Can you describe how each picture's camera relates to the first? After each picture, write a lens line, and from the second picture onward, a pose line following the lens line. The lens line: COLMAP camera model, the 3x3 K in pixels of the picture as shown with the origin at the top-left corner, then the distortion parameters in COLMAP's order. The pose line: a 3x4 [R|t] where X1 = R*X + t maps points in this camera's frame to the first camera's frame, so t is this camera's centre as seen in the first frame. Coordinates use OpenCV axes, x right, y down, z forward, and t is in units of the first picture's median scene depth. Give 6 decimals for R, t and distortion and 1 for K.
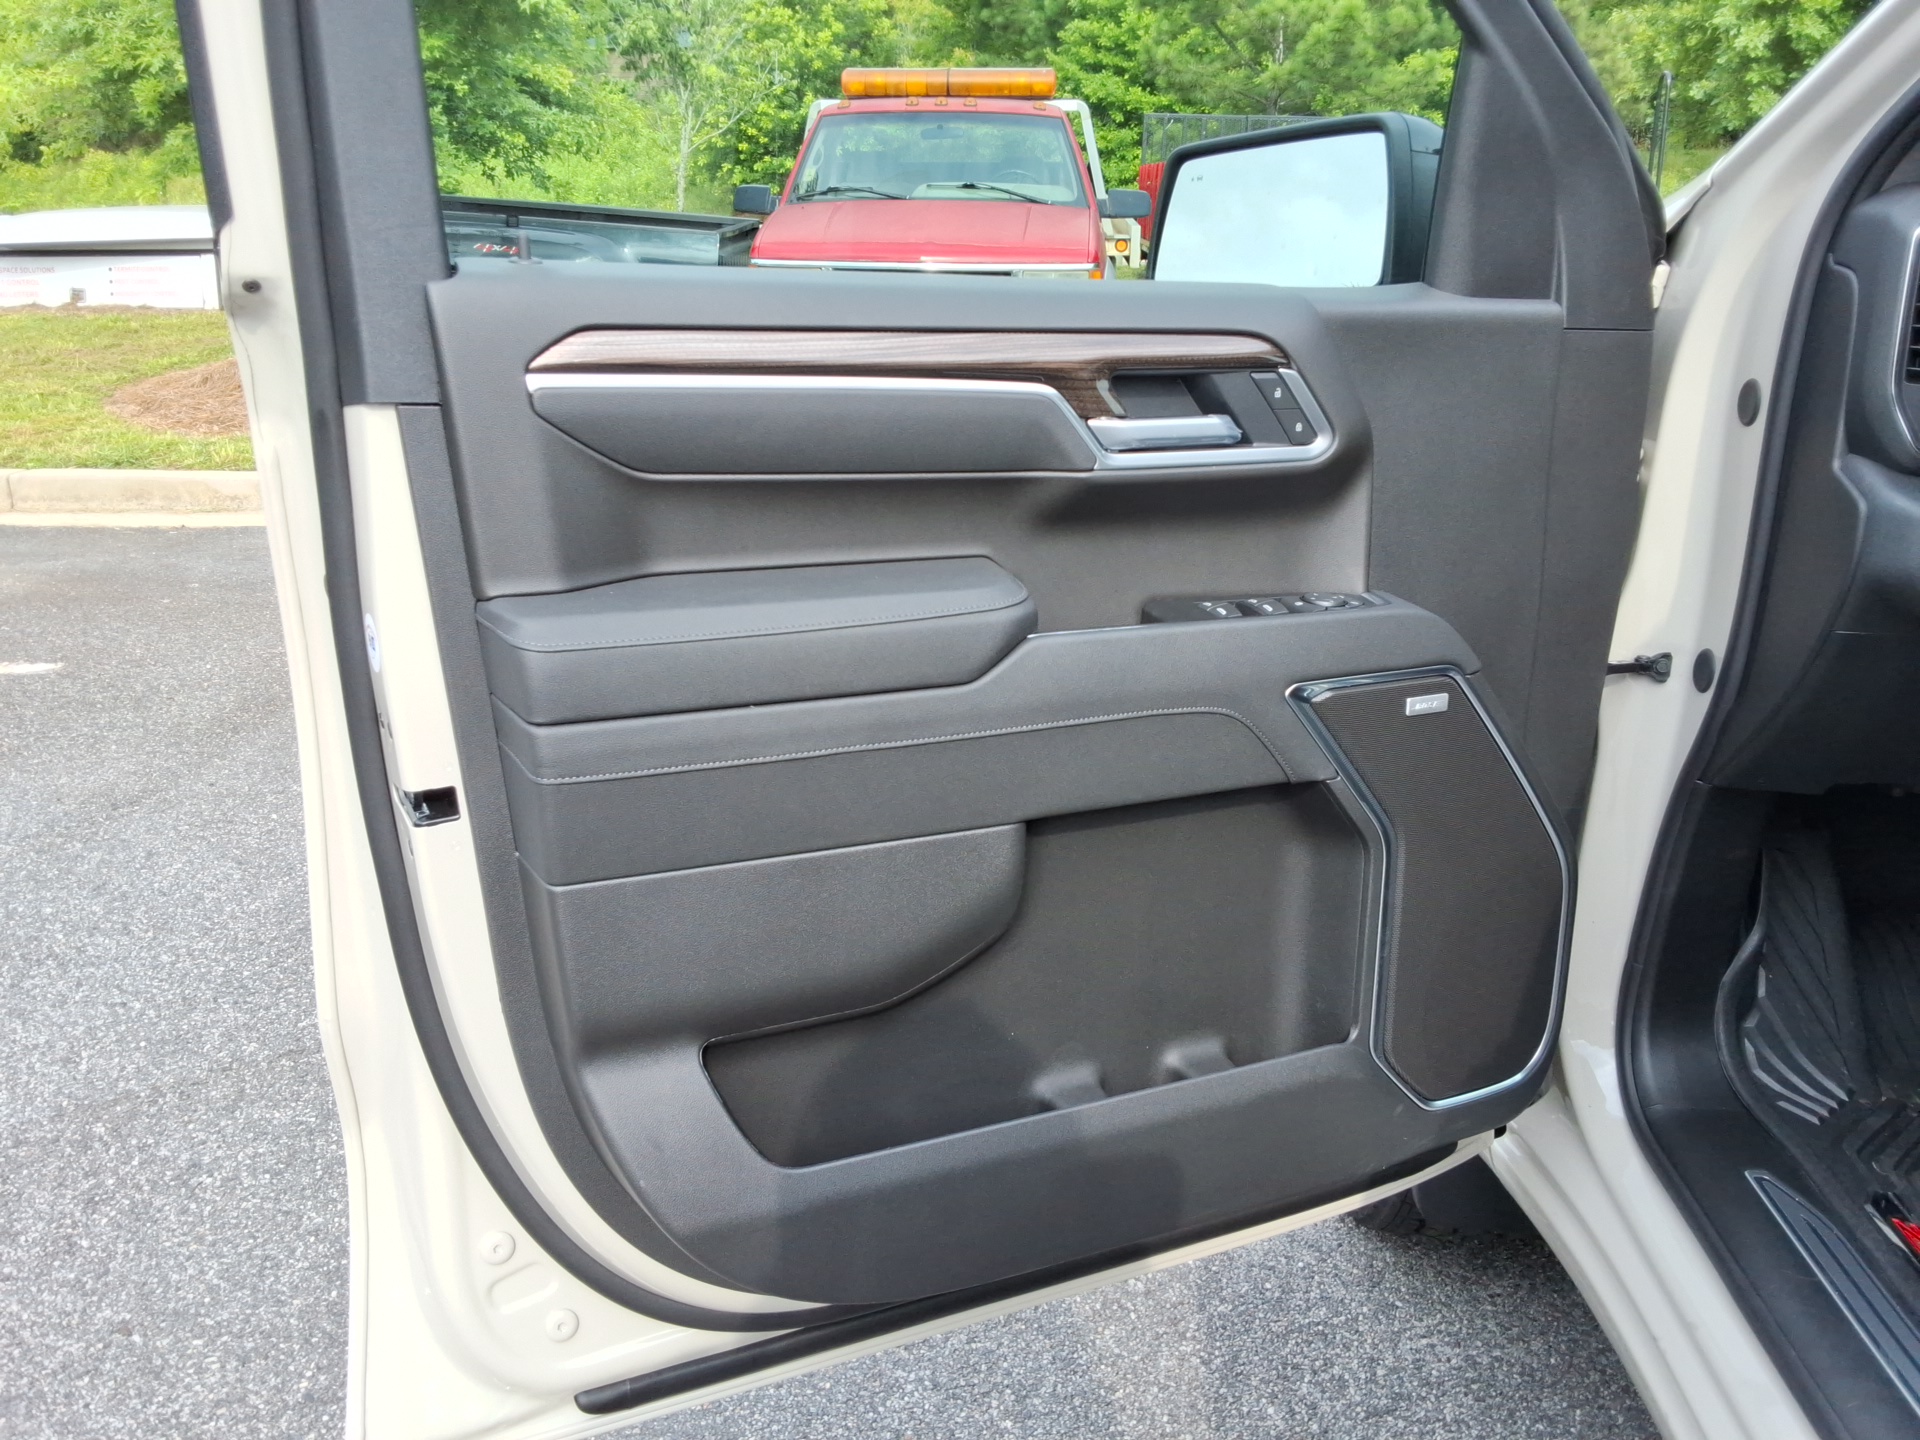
lens RADIAL K [[1542.4, 0, 976.3], [0, 1542.4, 703.5], [0, 0, 1]] dist [0.081647, -0.117305]
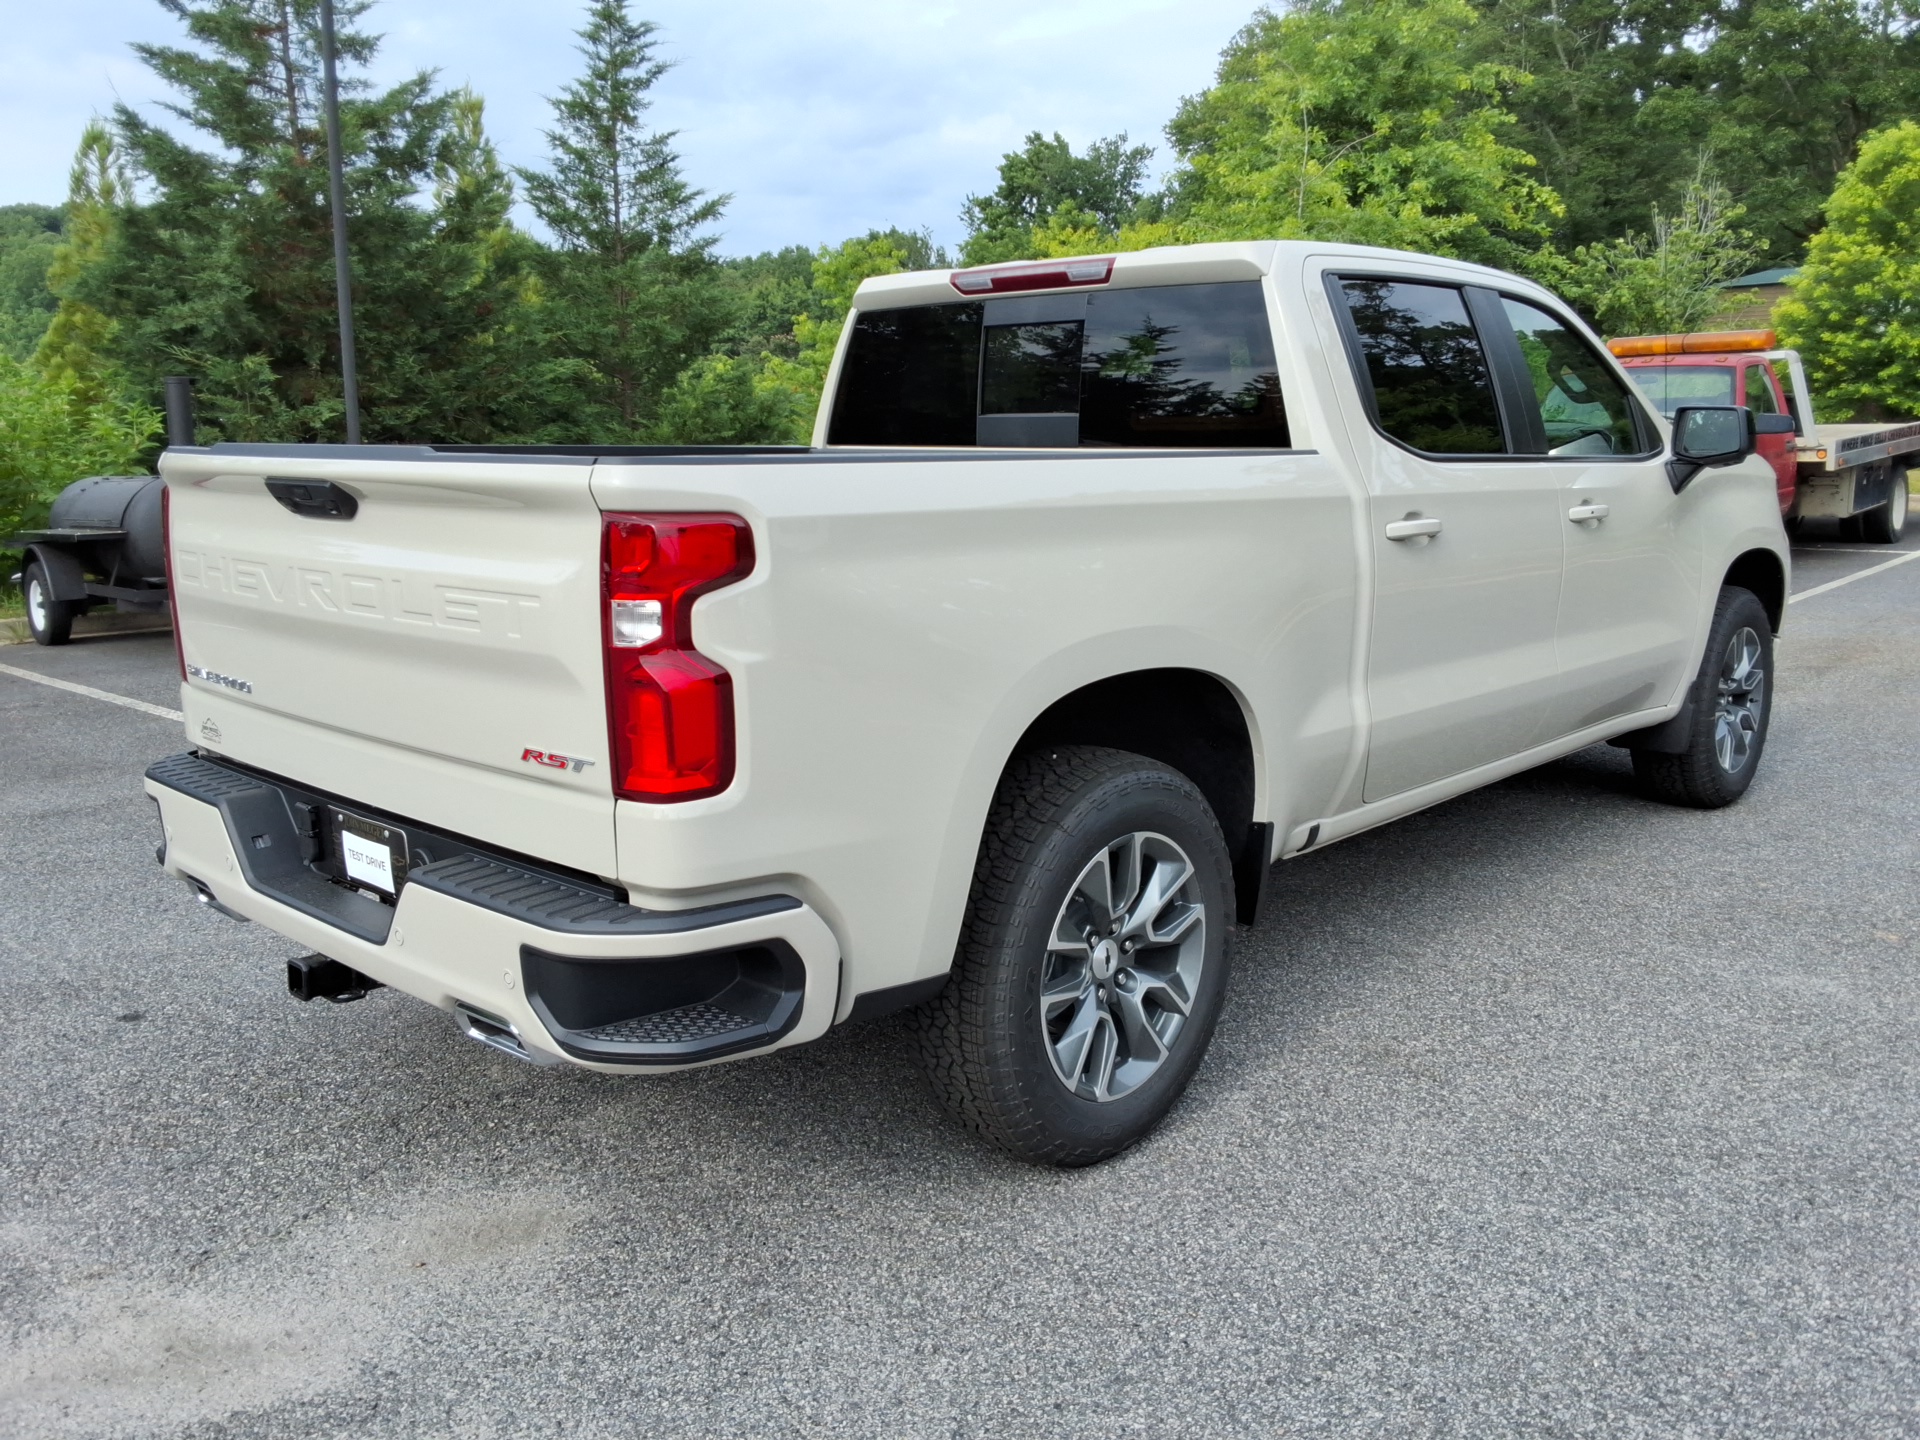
lens RADIAL K [[1542.4, 0, 986.6], [0, 1542.4, 718.6], [0, 0, 1]] dist [0.081647, -0.117305]
pose [[0.766148, 0.098963, -0.634999, 0.297923], [-0.181020, 0.981298, -0.065475, 0.096689], [0.616643, 0.165111, 0.769733, -0.289493]]
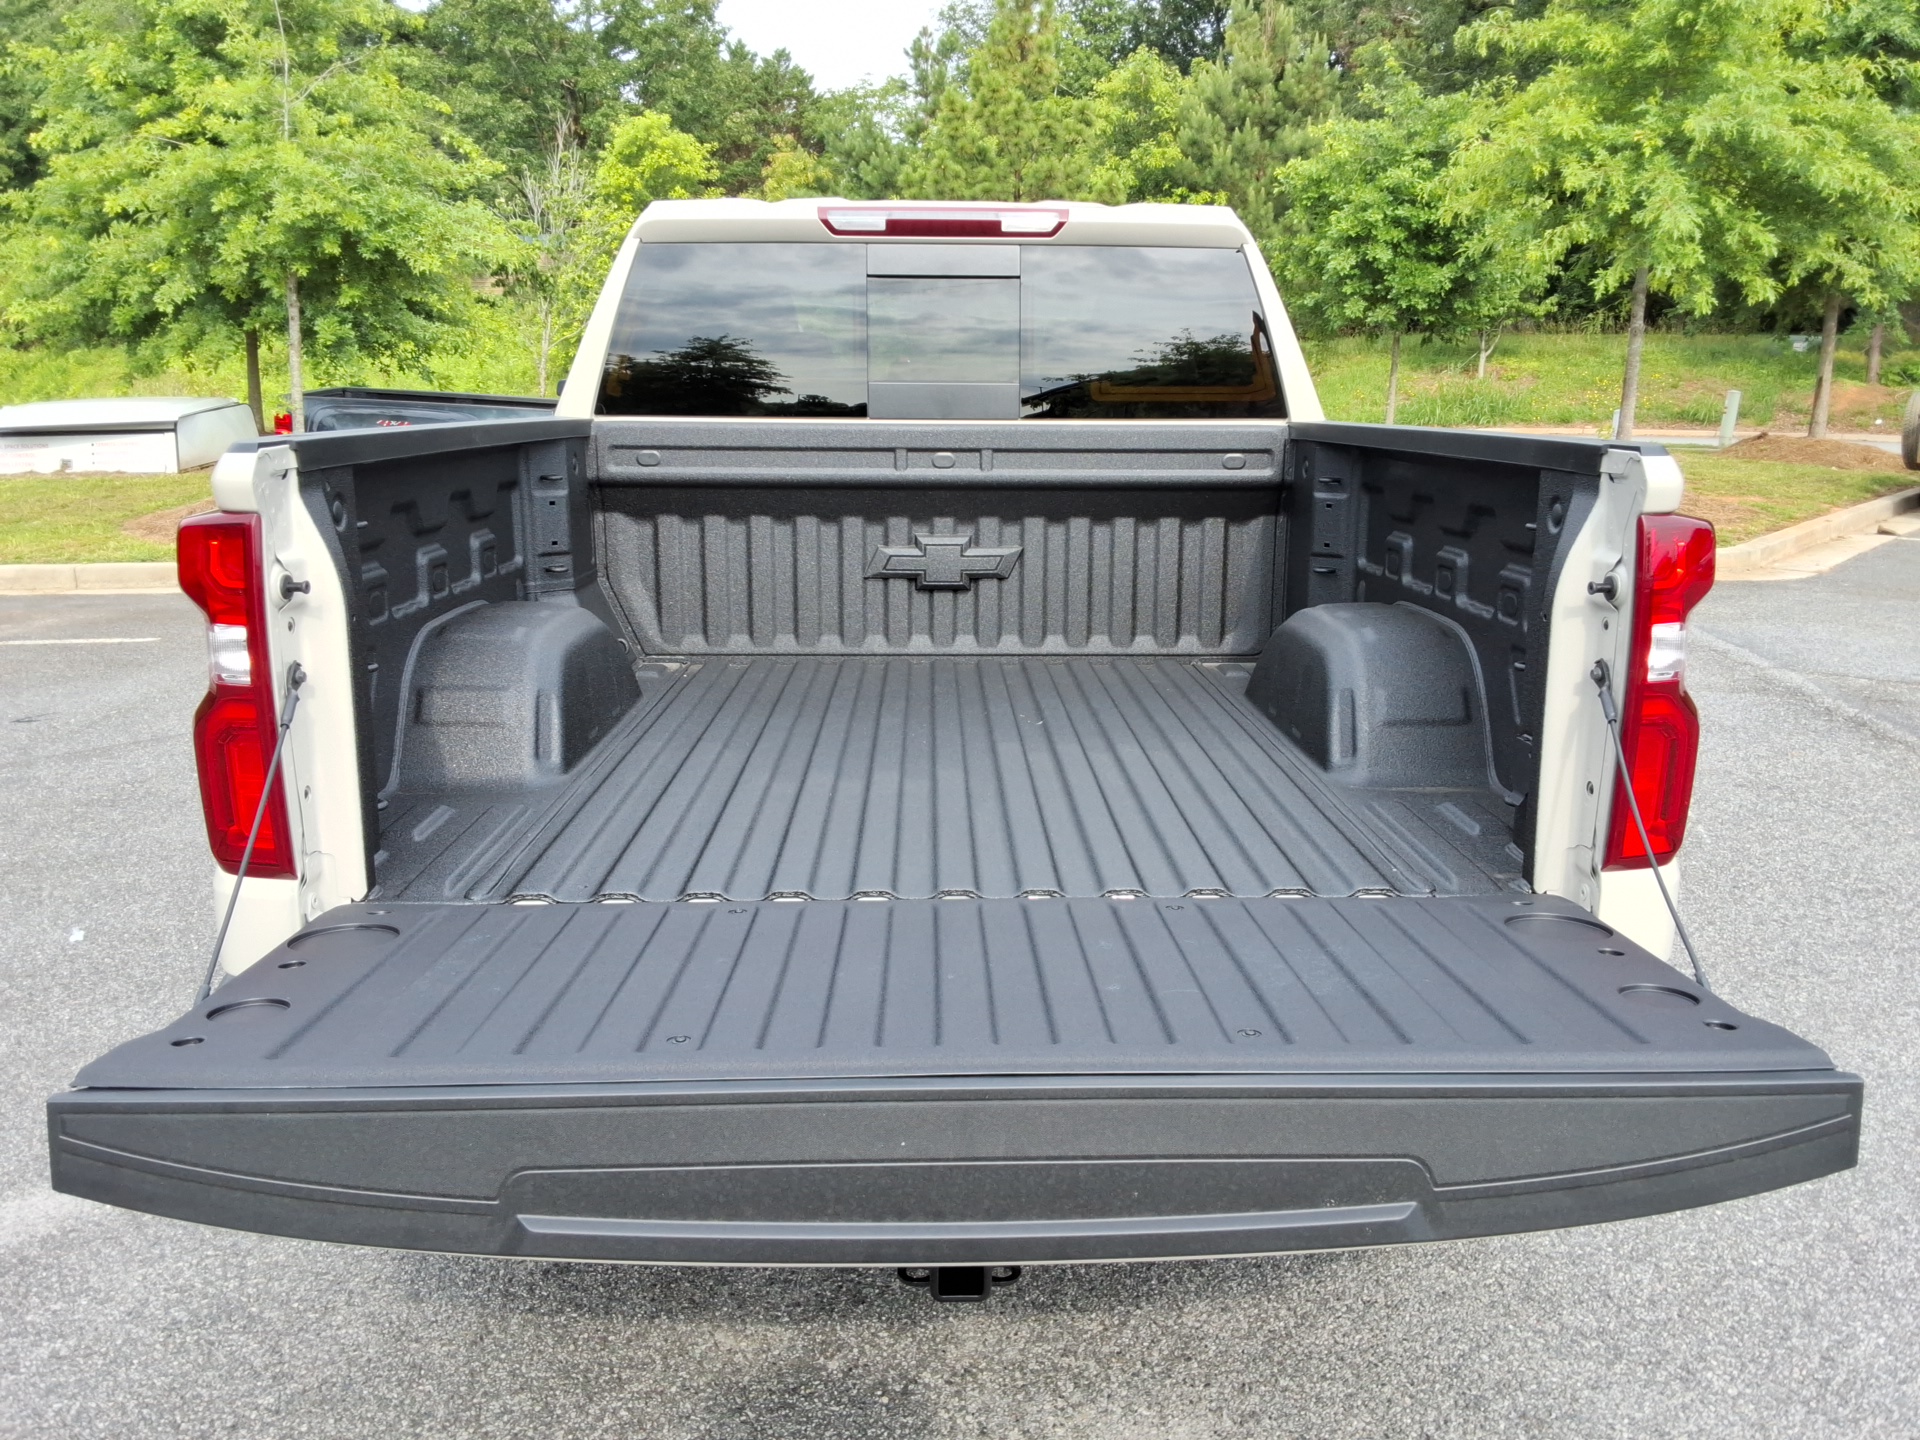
lens RADIAL K [[1542.4, 0, 983.3], [0, 1542.4, 714.0], [0, 0, 1]] dist [0.081647, -0.117305]
pose [[0.997073, -0.028708, 0.070867, 0.090869], [0.035699, 0.994403, -0.099444, 0.099684], [-0.067615, 0.101683, 0.992516, -0.317360]]
